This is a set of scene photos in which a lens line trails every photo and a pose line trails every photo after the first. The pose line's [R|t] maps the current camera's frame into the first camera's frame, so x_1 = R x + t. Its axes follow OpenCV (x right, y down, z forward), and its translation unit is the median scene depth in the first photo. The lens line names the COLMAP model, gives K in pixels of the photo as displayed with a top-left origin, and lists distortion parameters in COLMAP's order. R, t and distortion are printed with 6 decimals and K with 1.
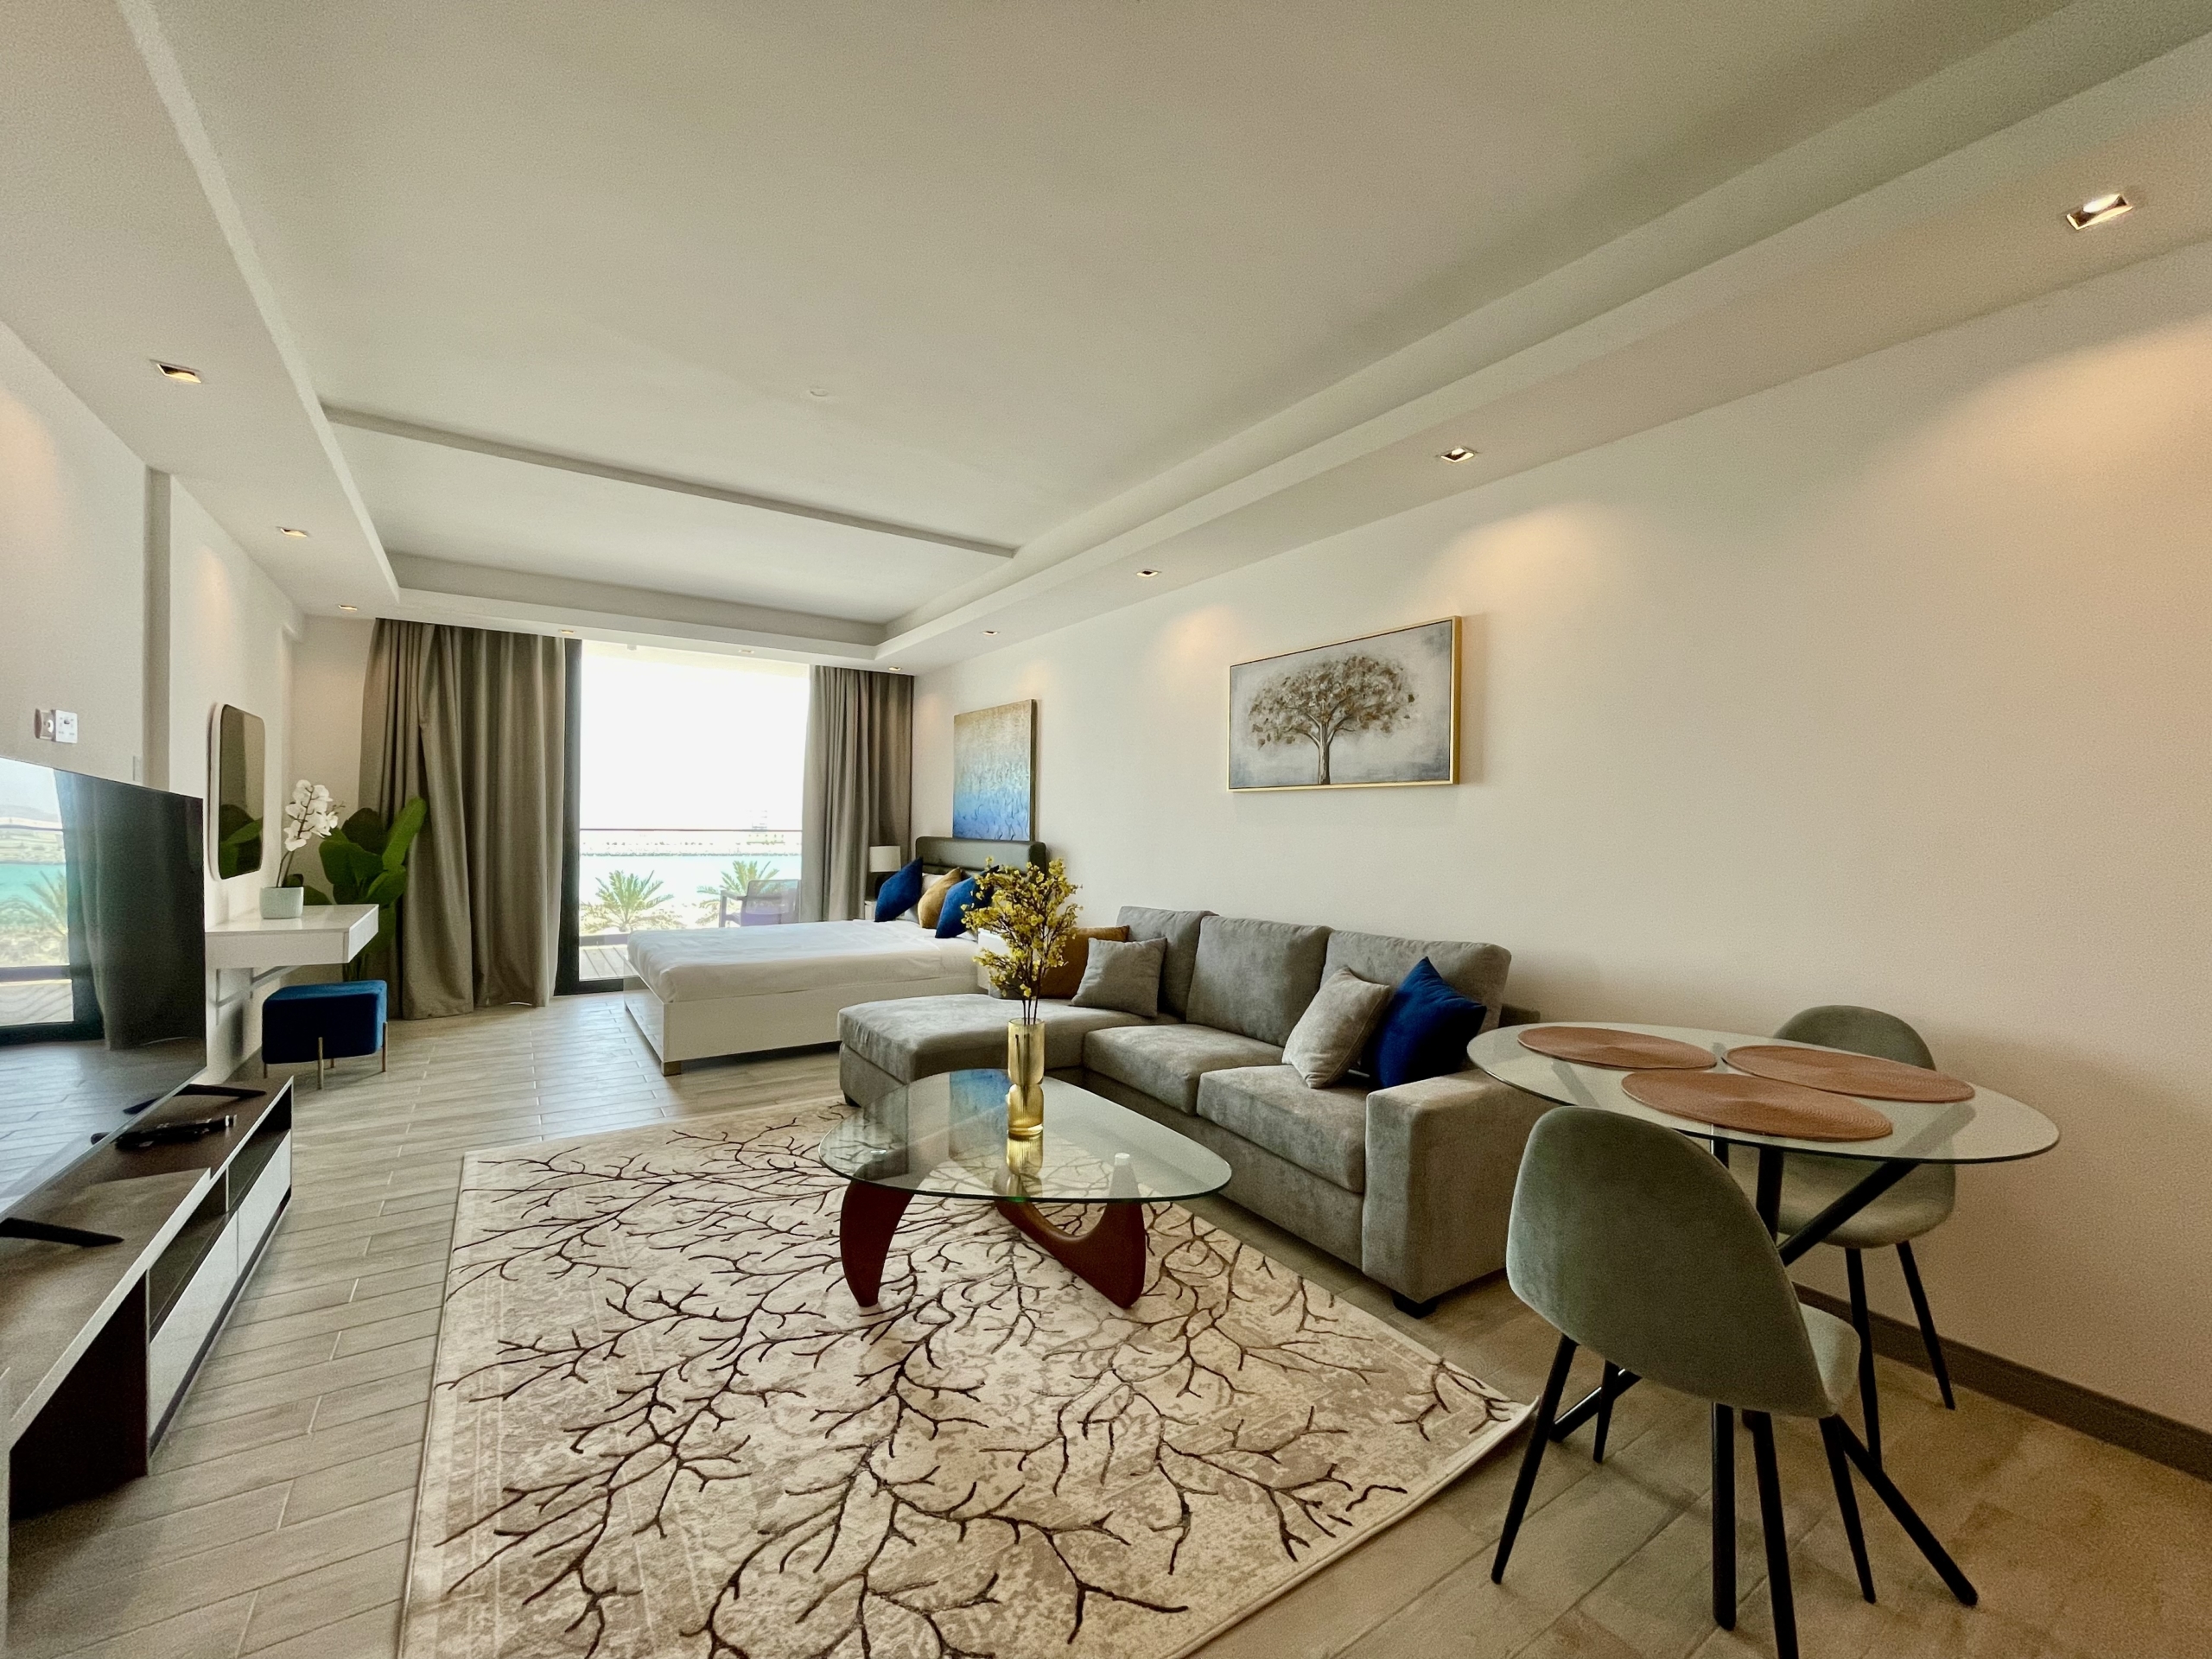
lens RADIAL K [[897.3, 0, 1103.2], [0, 897.3, 830.0], [0, 0, 1]] dist [0.002281, -0.000797]
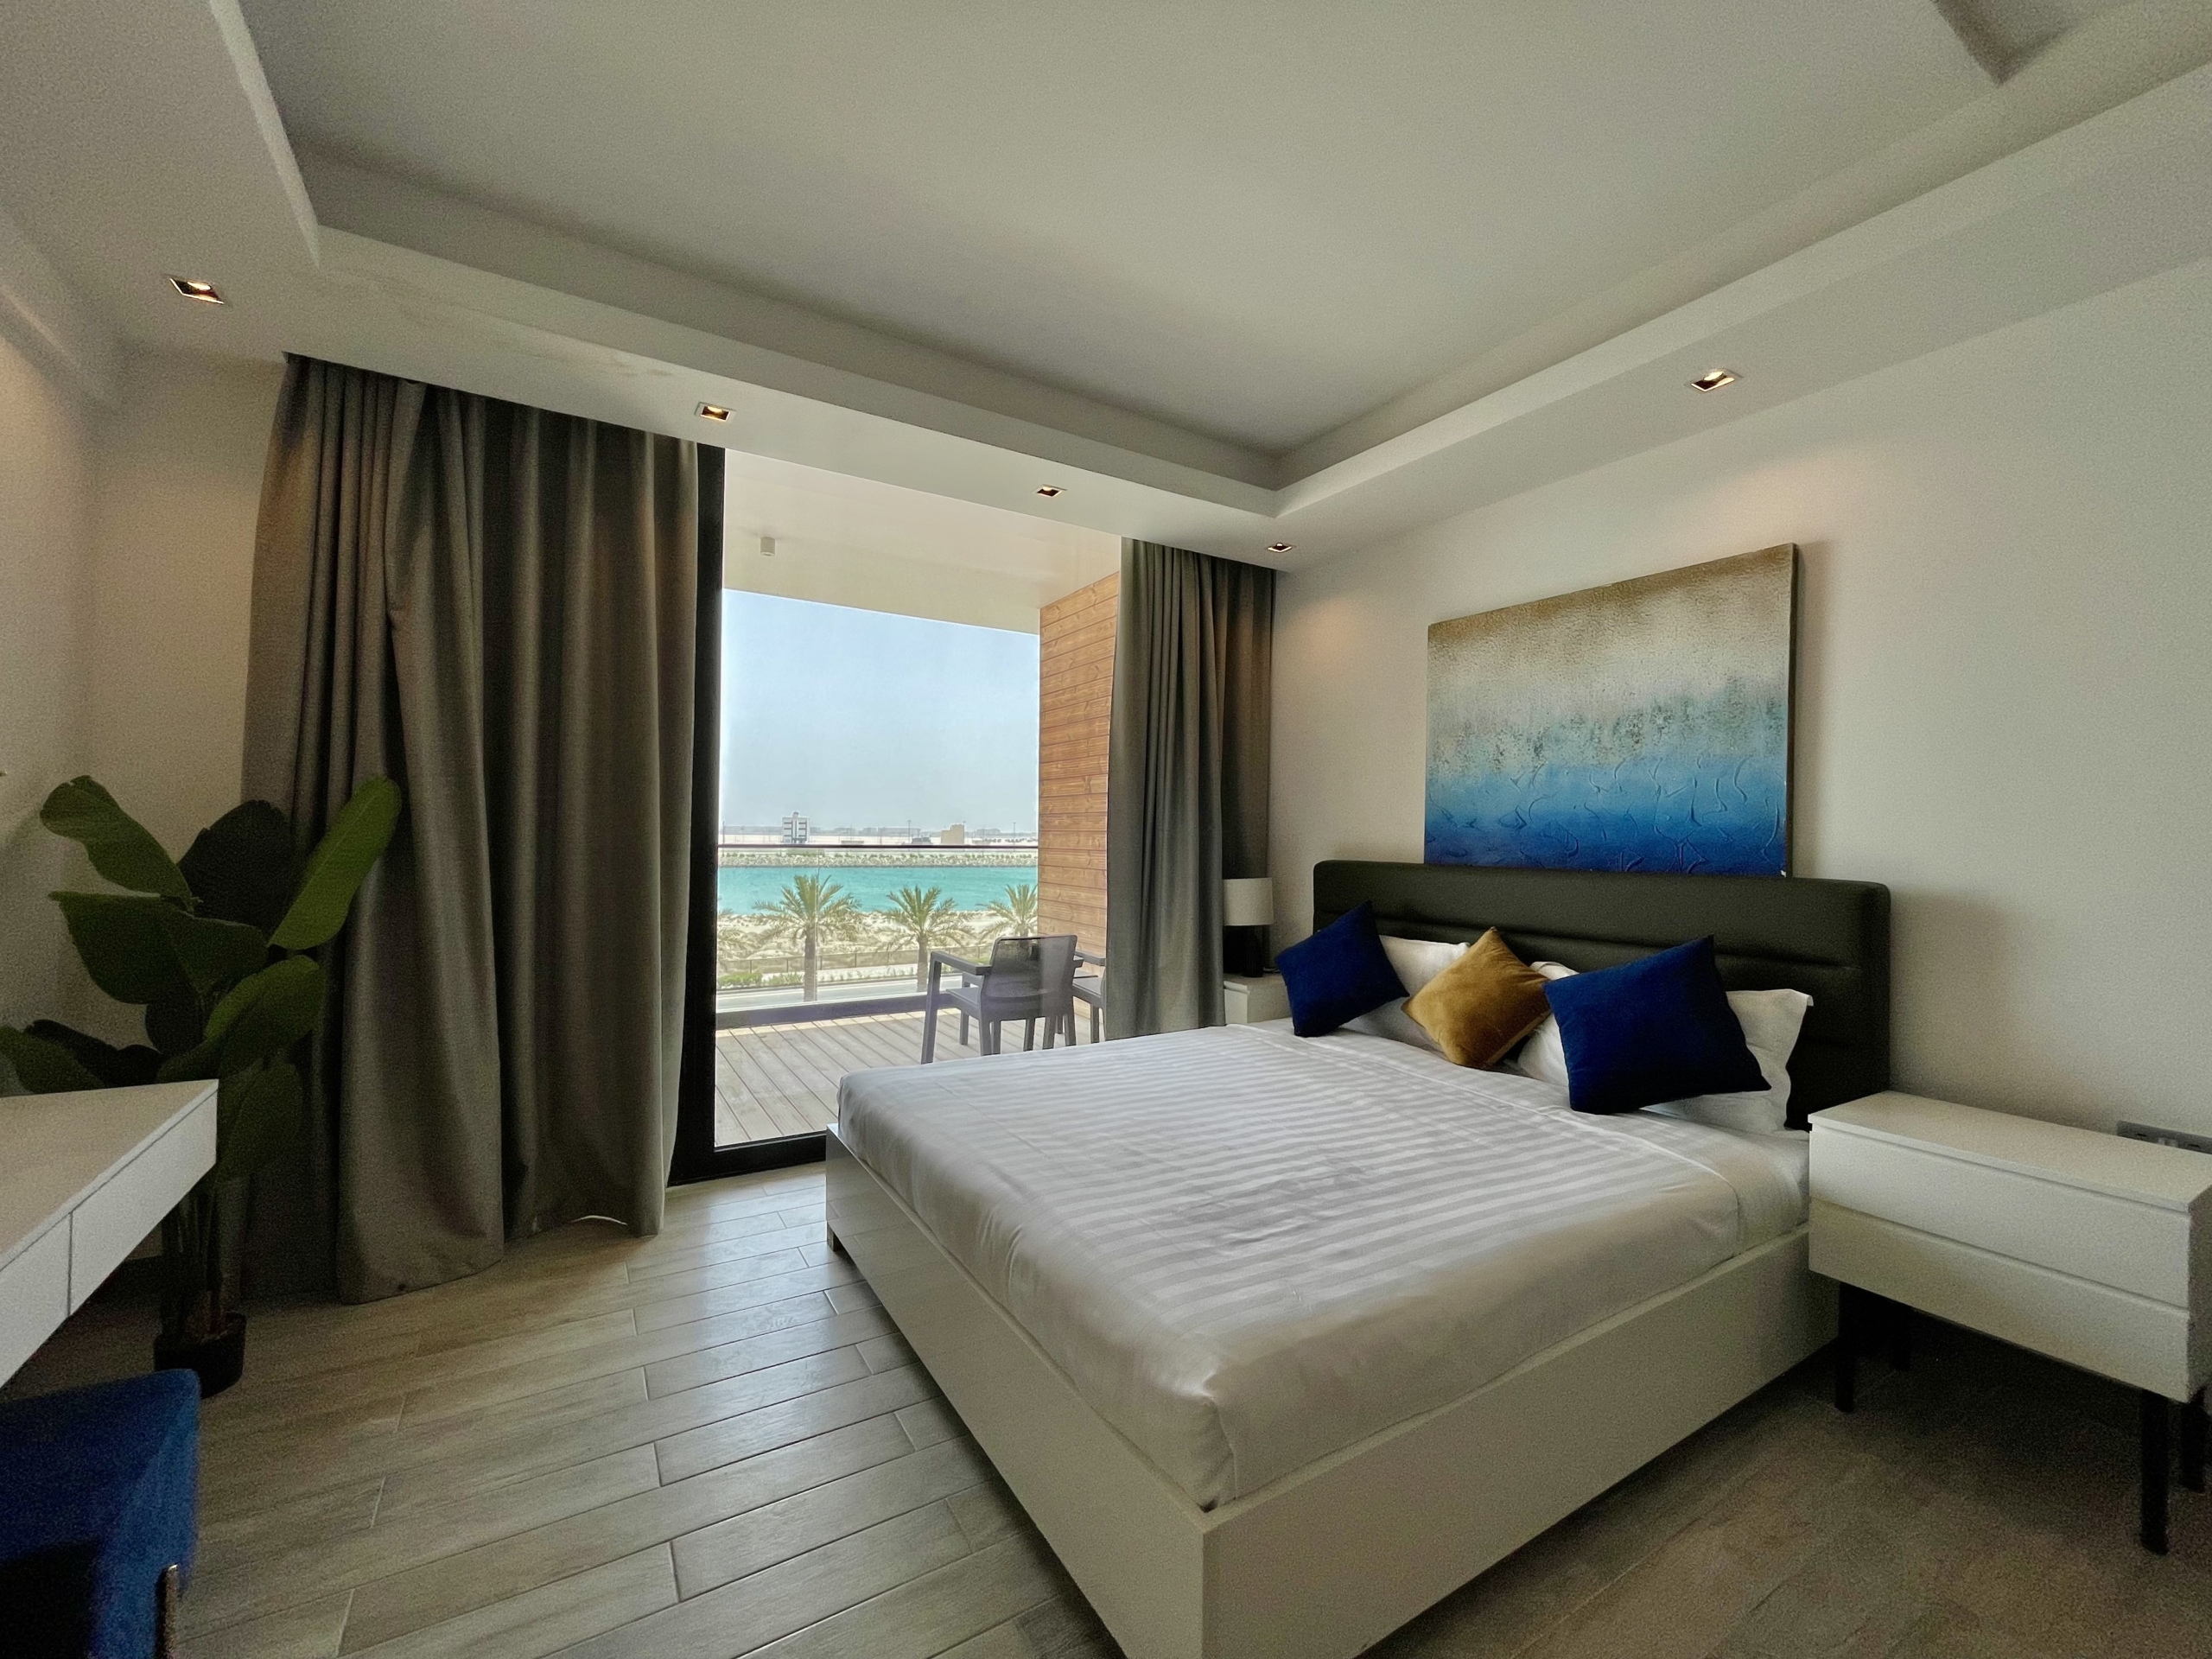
lens RADIAL K [[897.3, 0, 1102.6], [0, 897.3, 833.5], [0, 0, 1]] dist [0.002281, -0.000797]
pose [[0.999024, 0.000379, -0.044170, -0.412091], [-0.000827, 0.999948, -0.010141, -0.004285], [0.044164, 0.010168, 0.998973, 0.605587]]
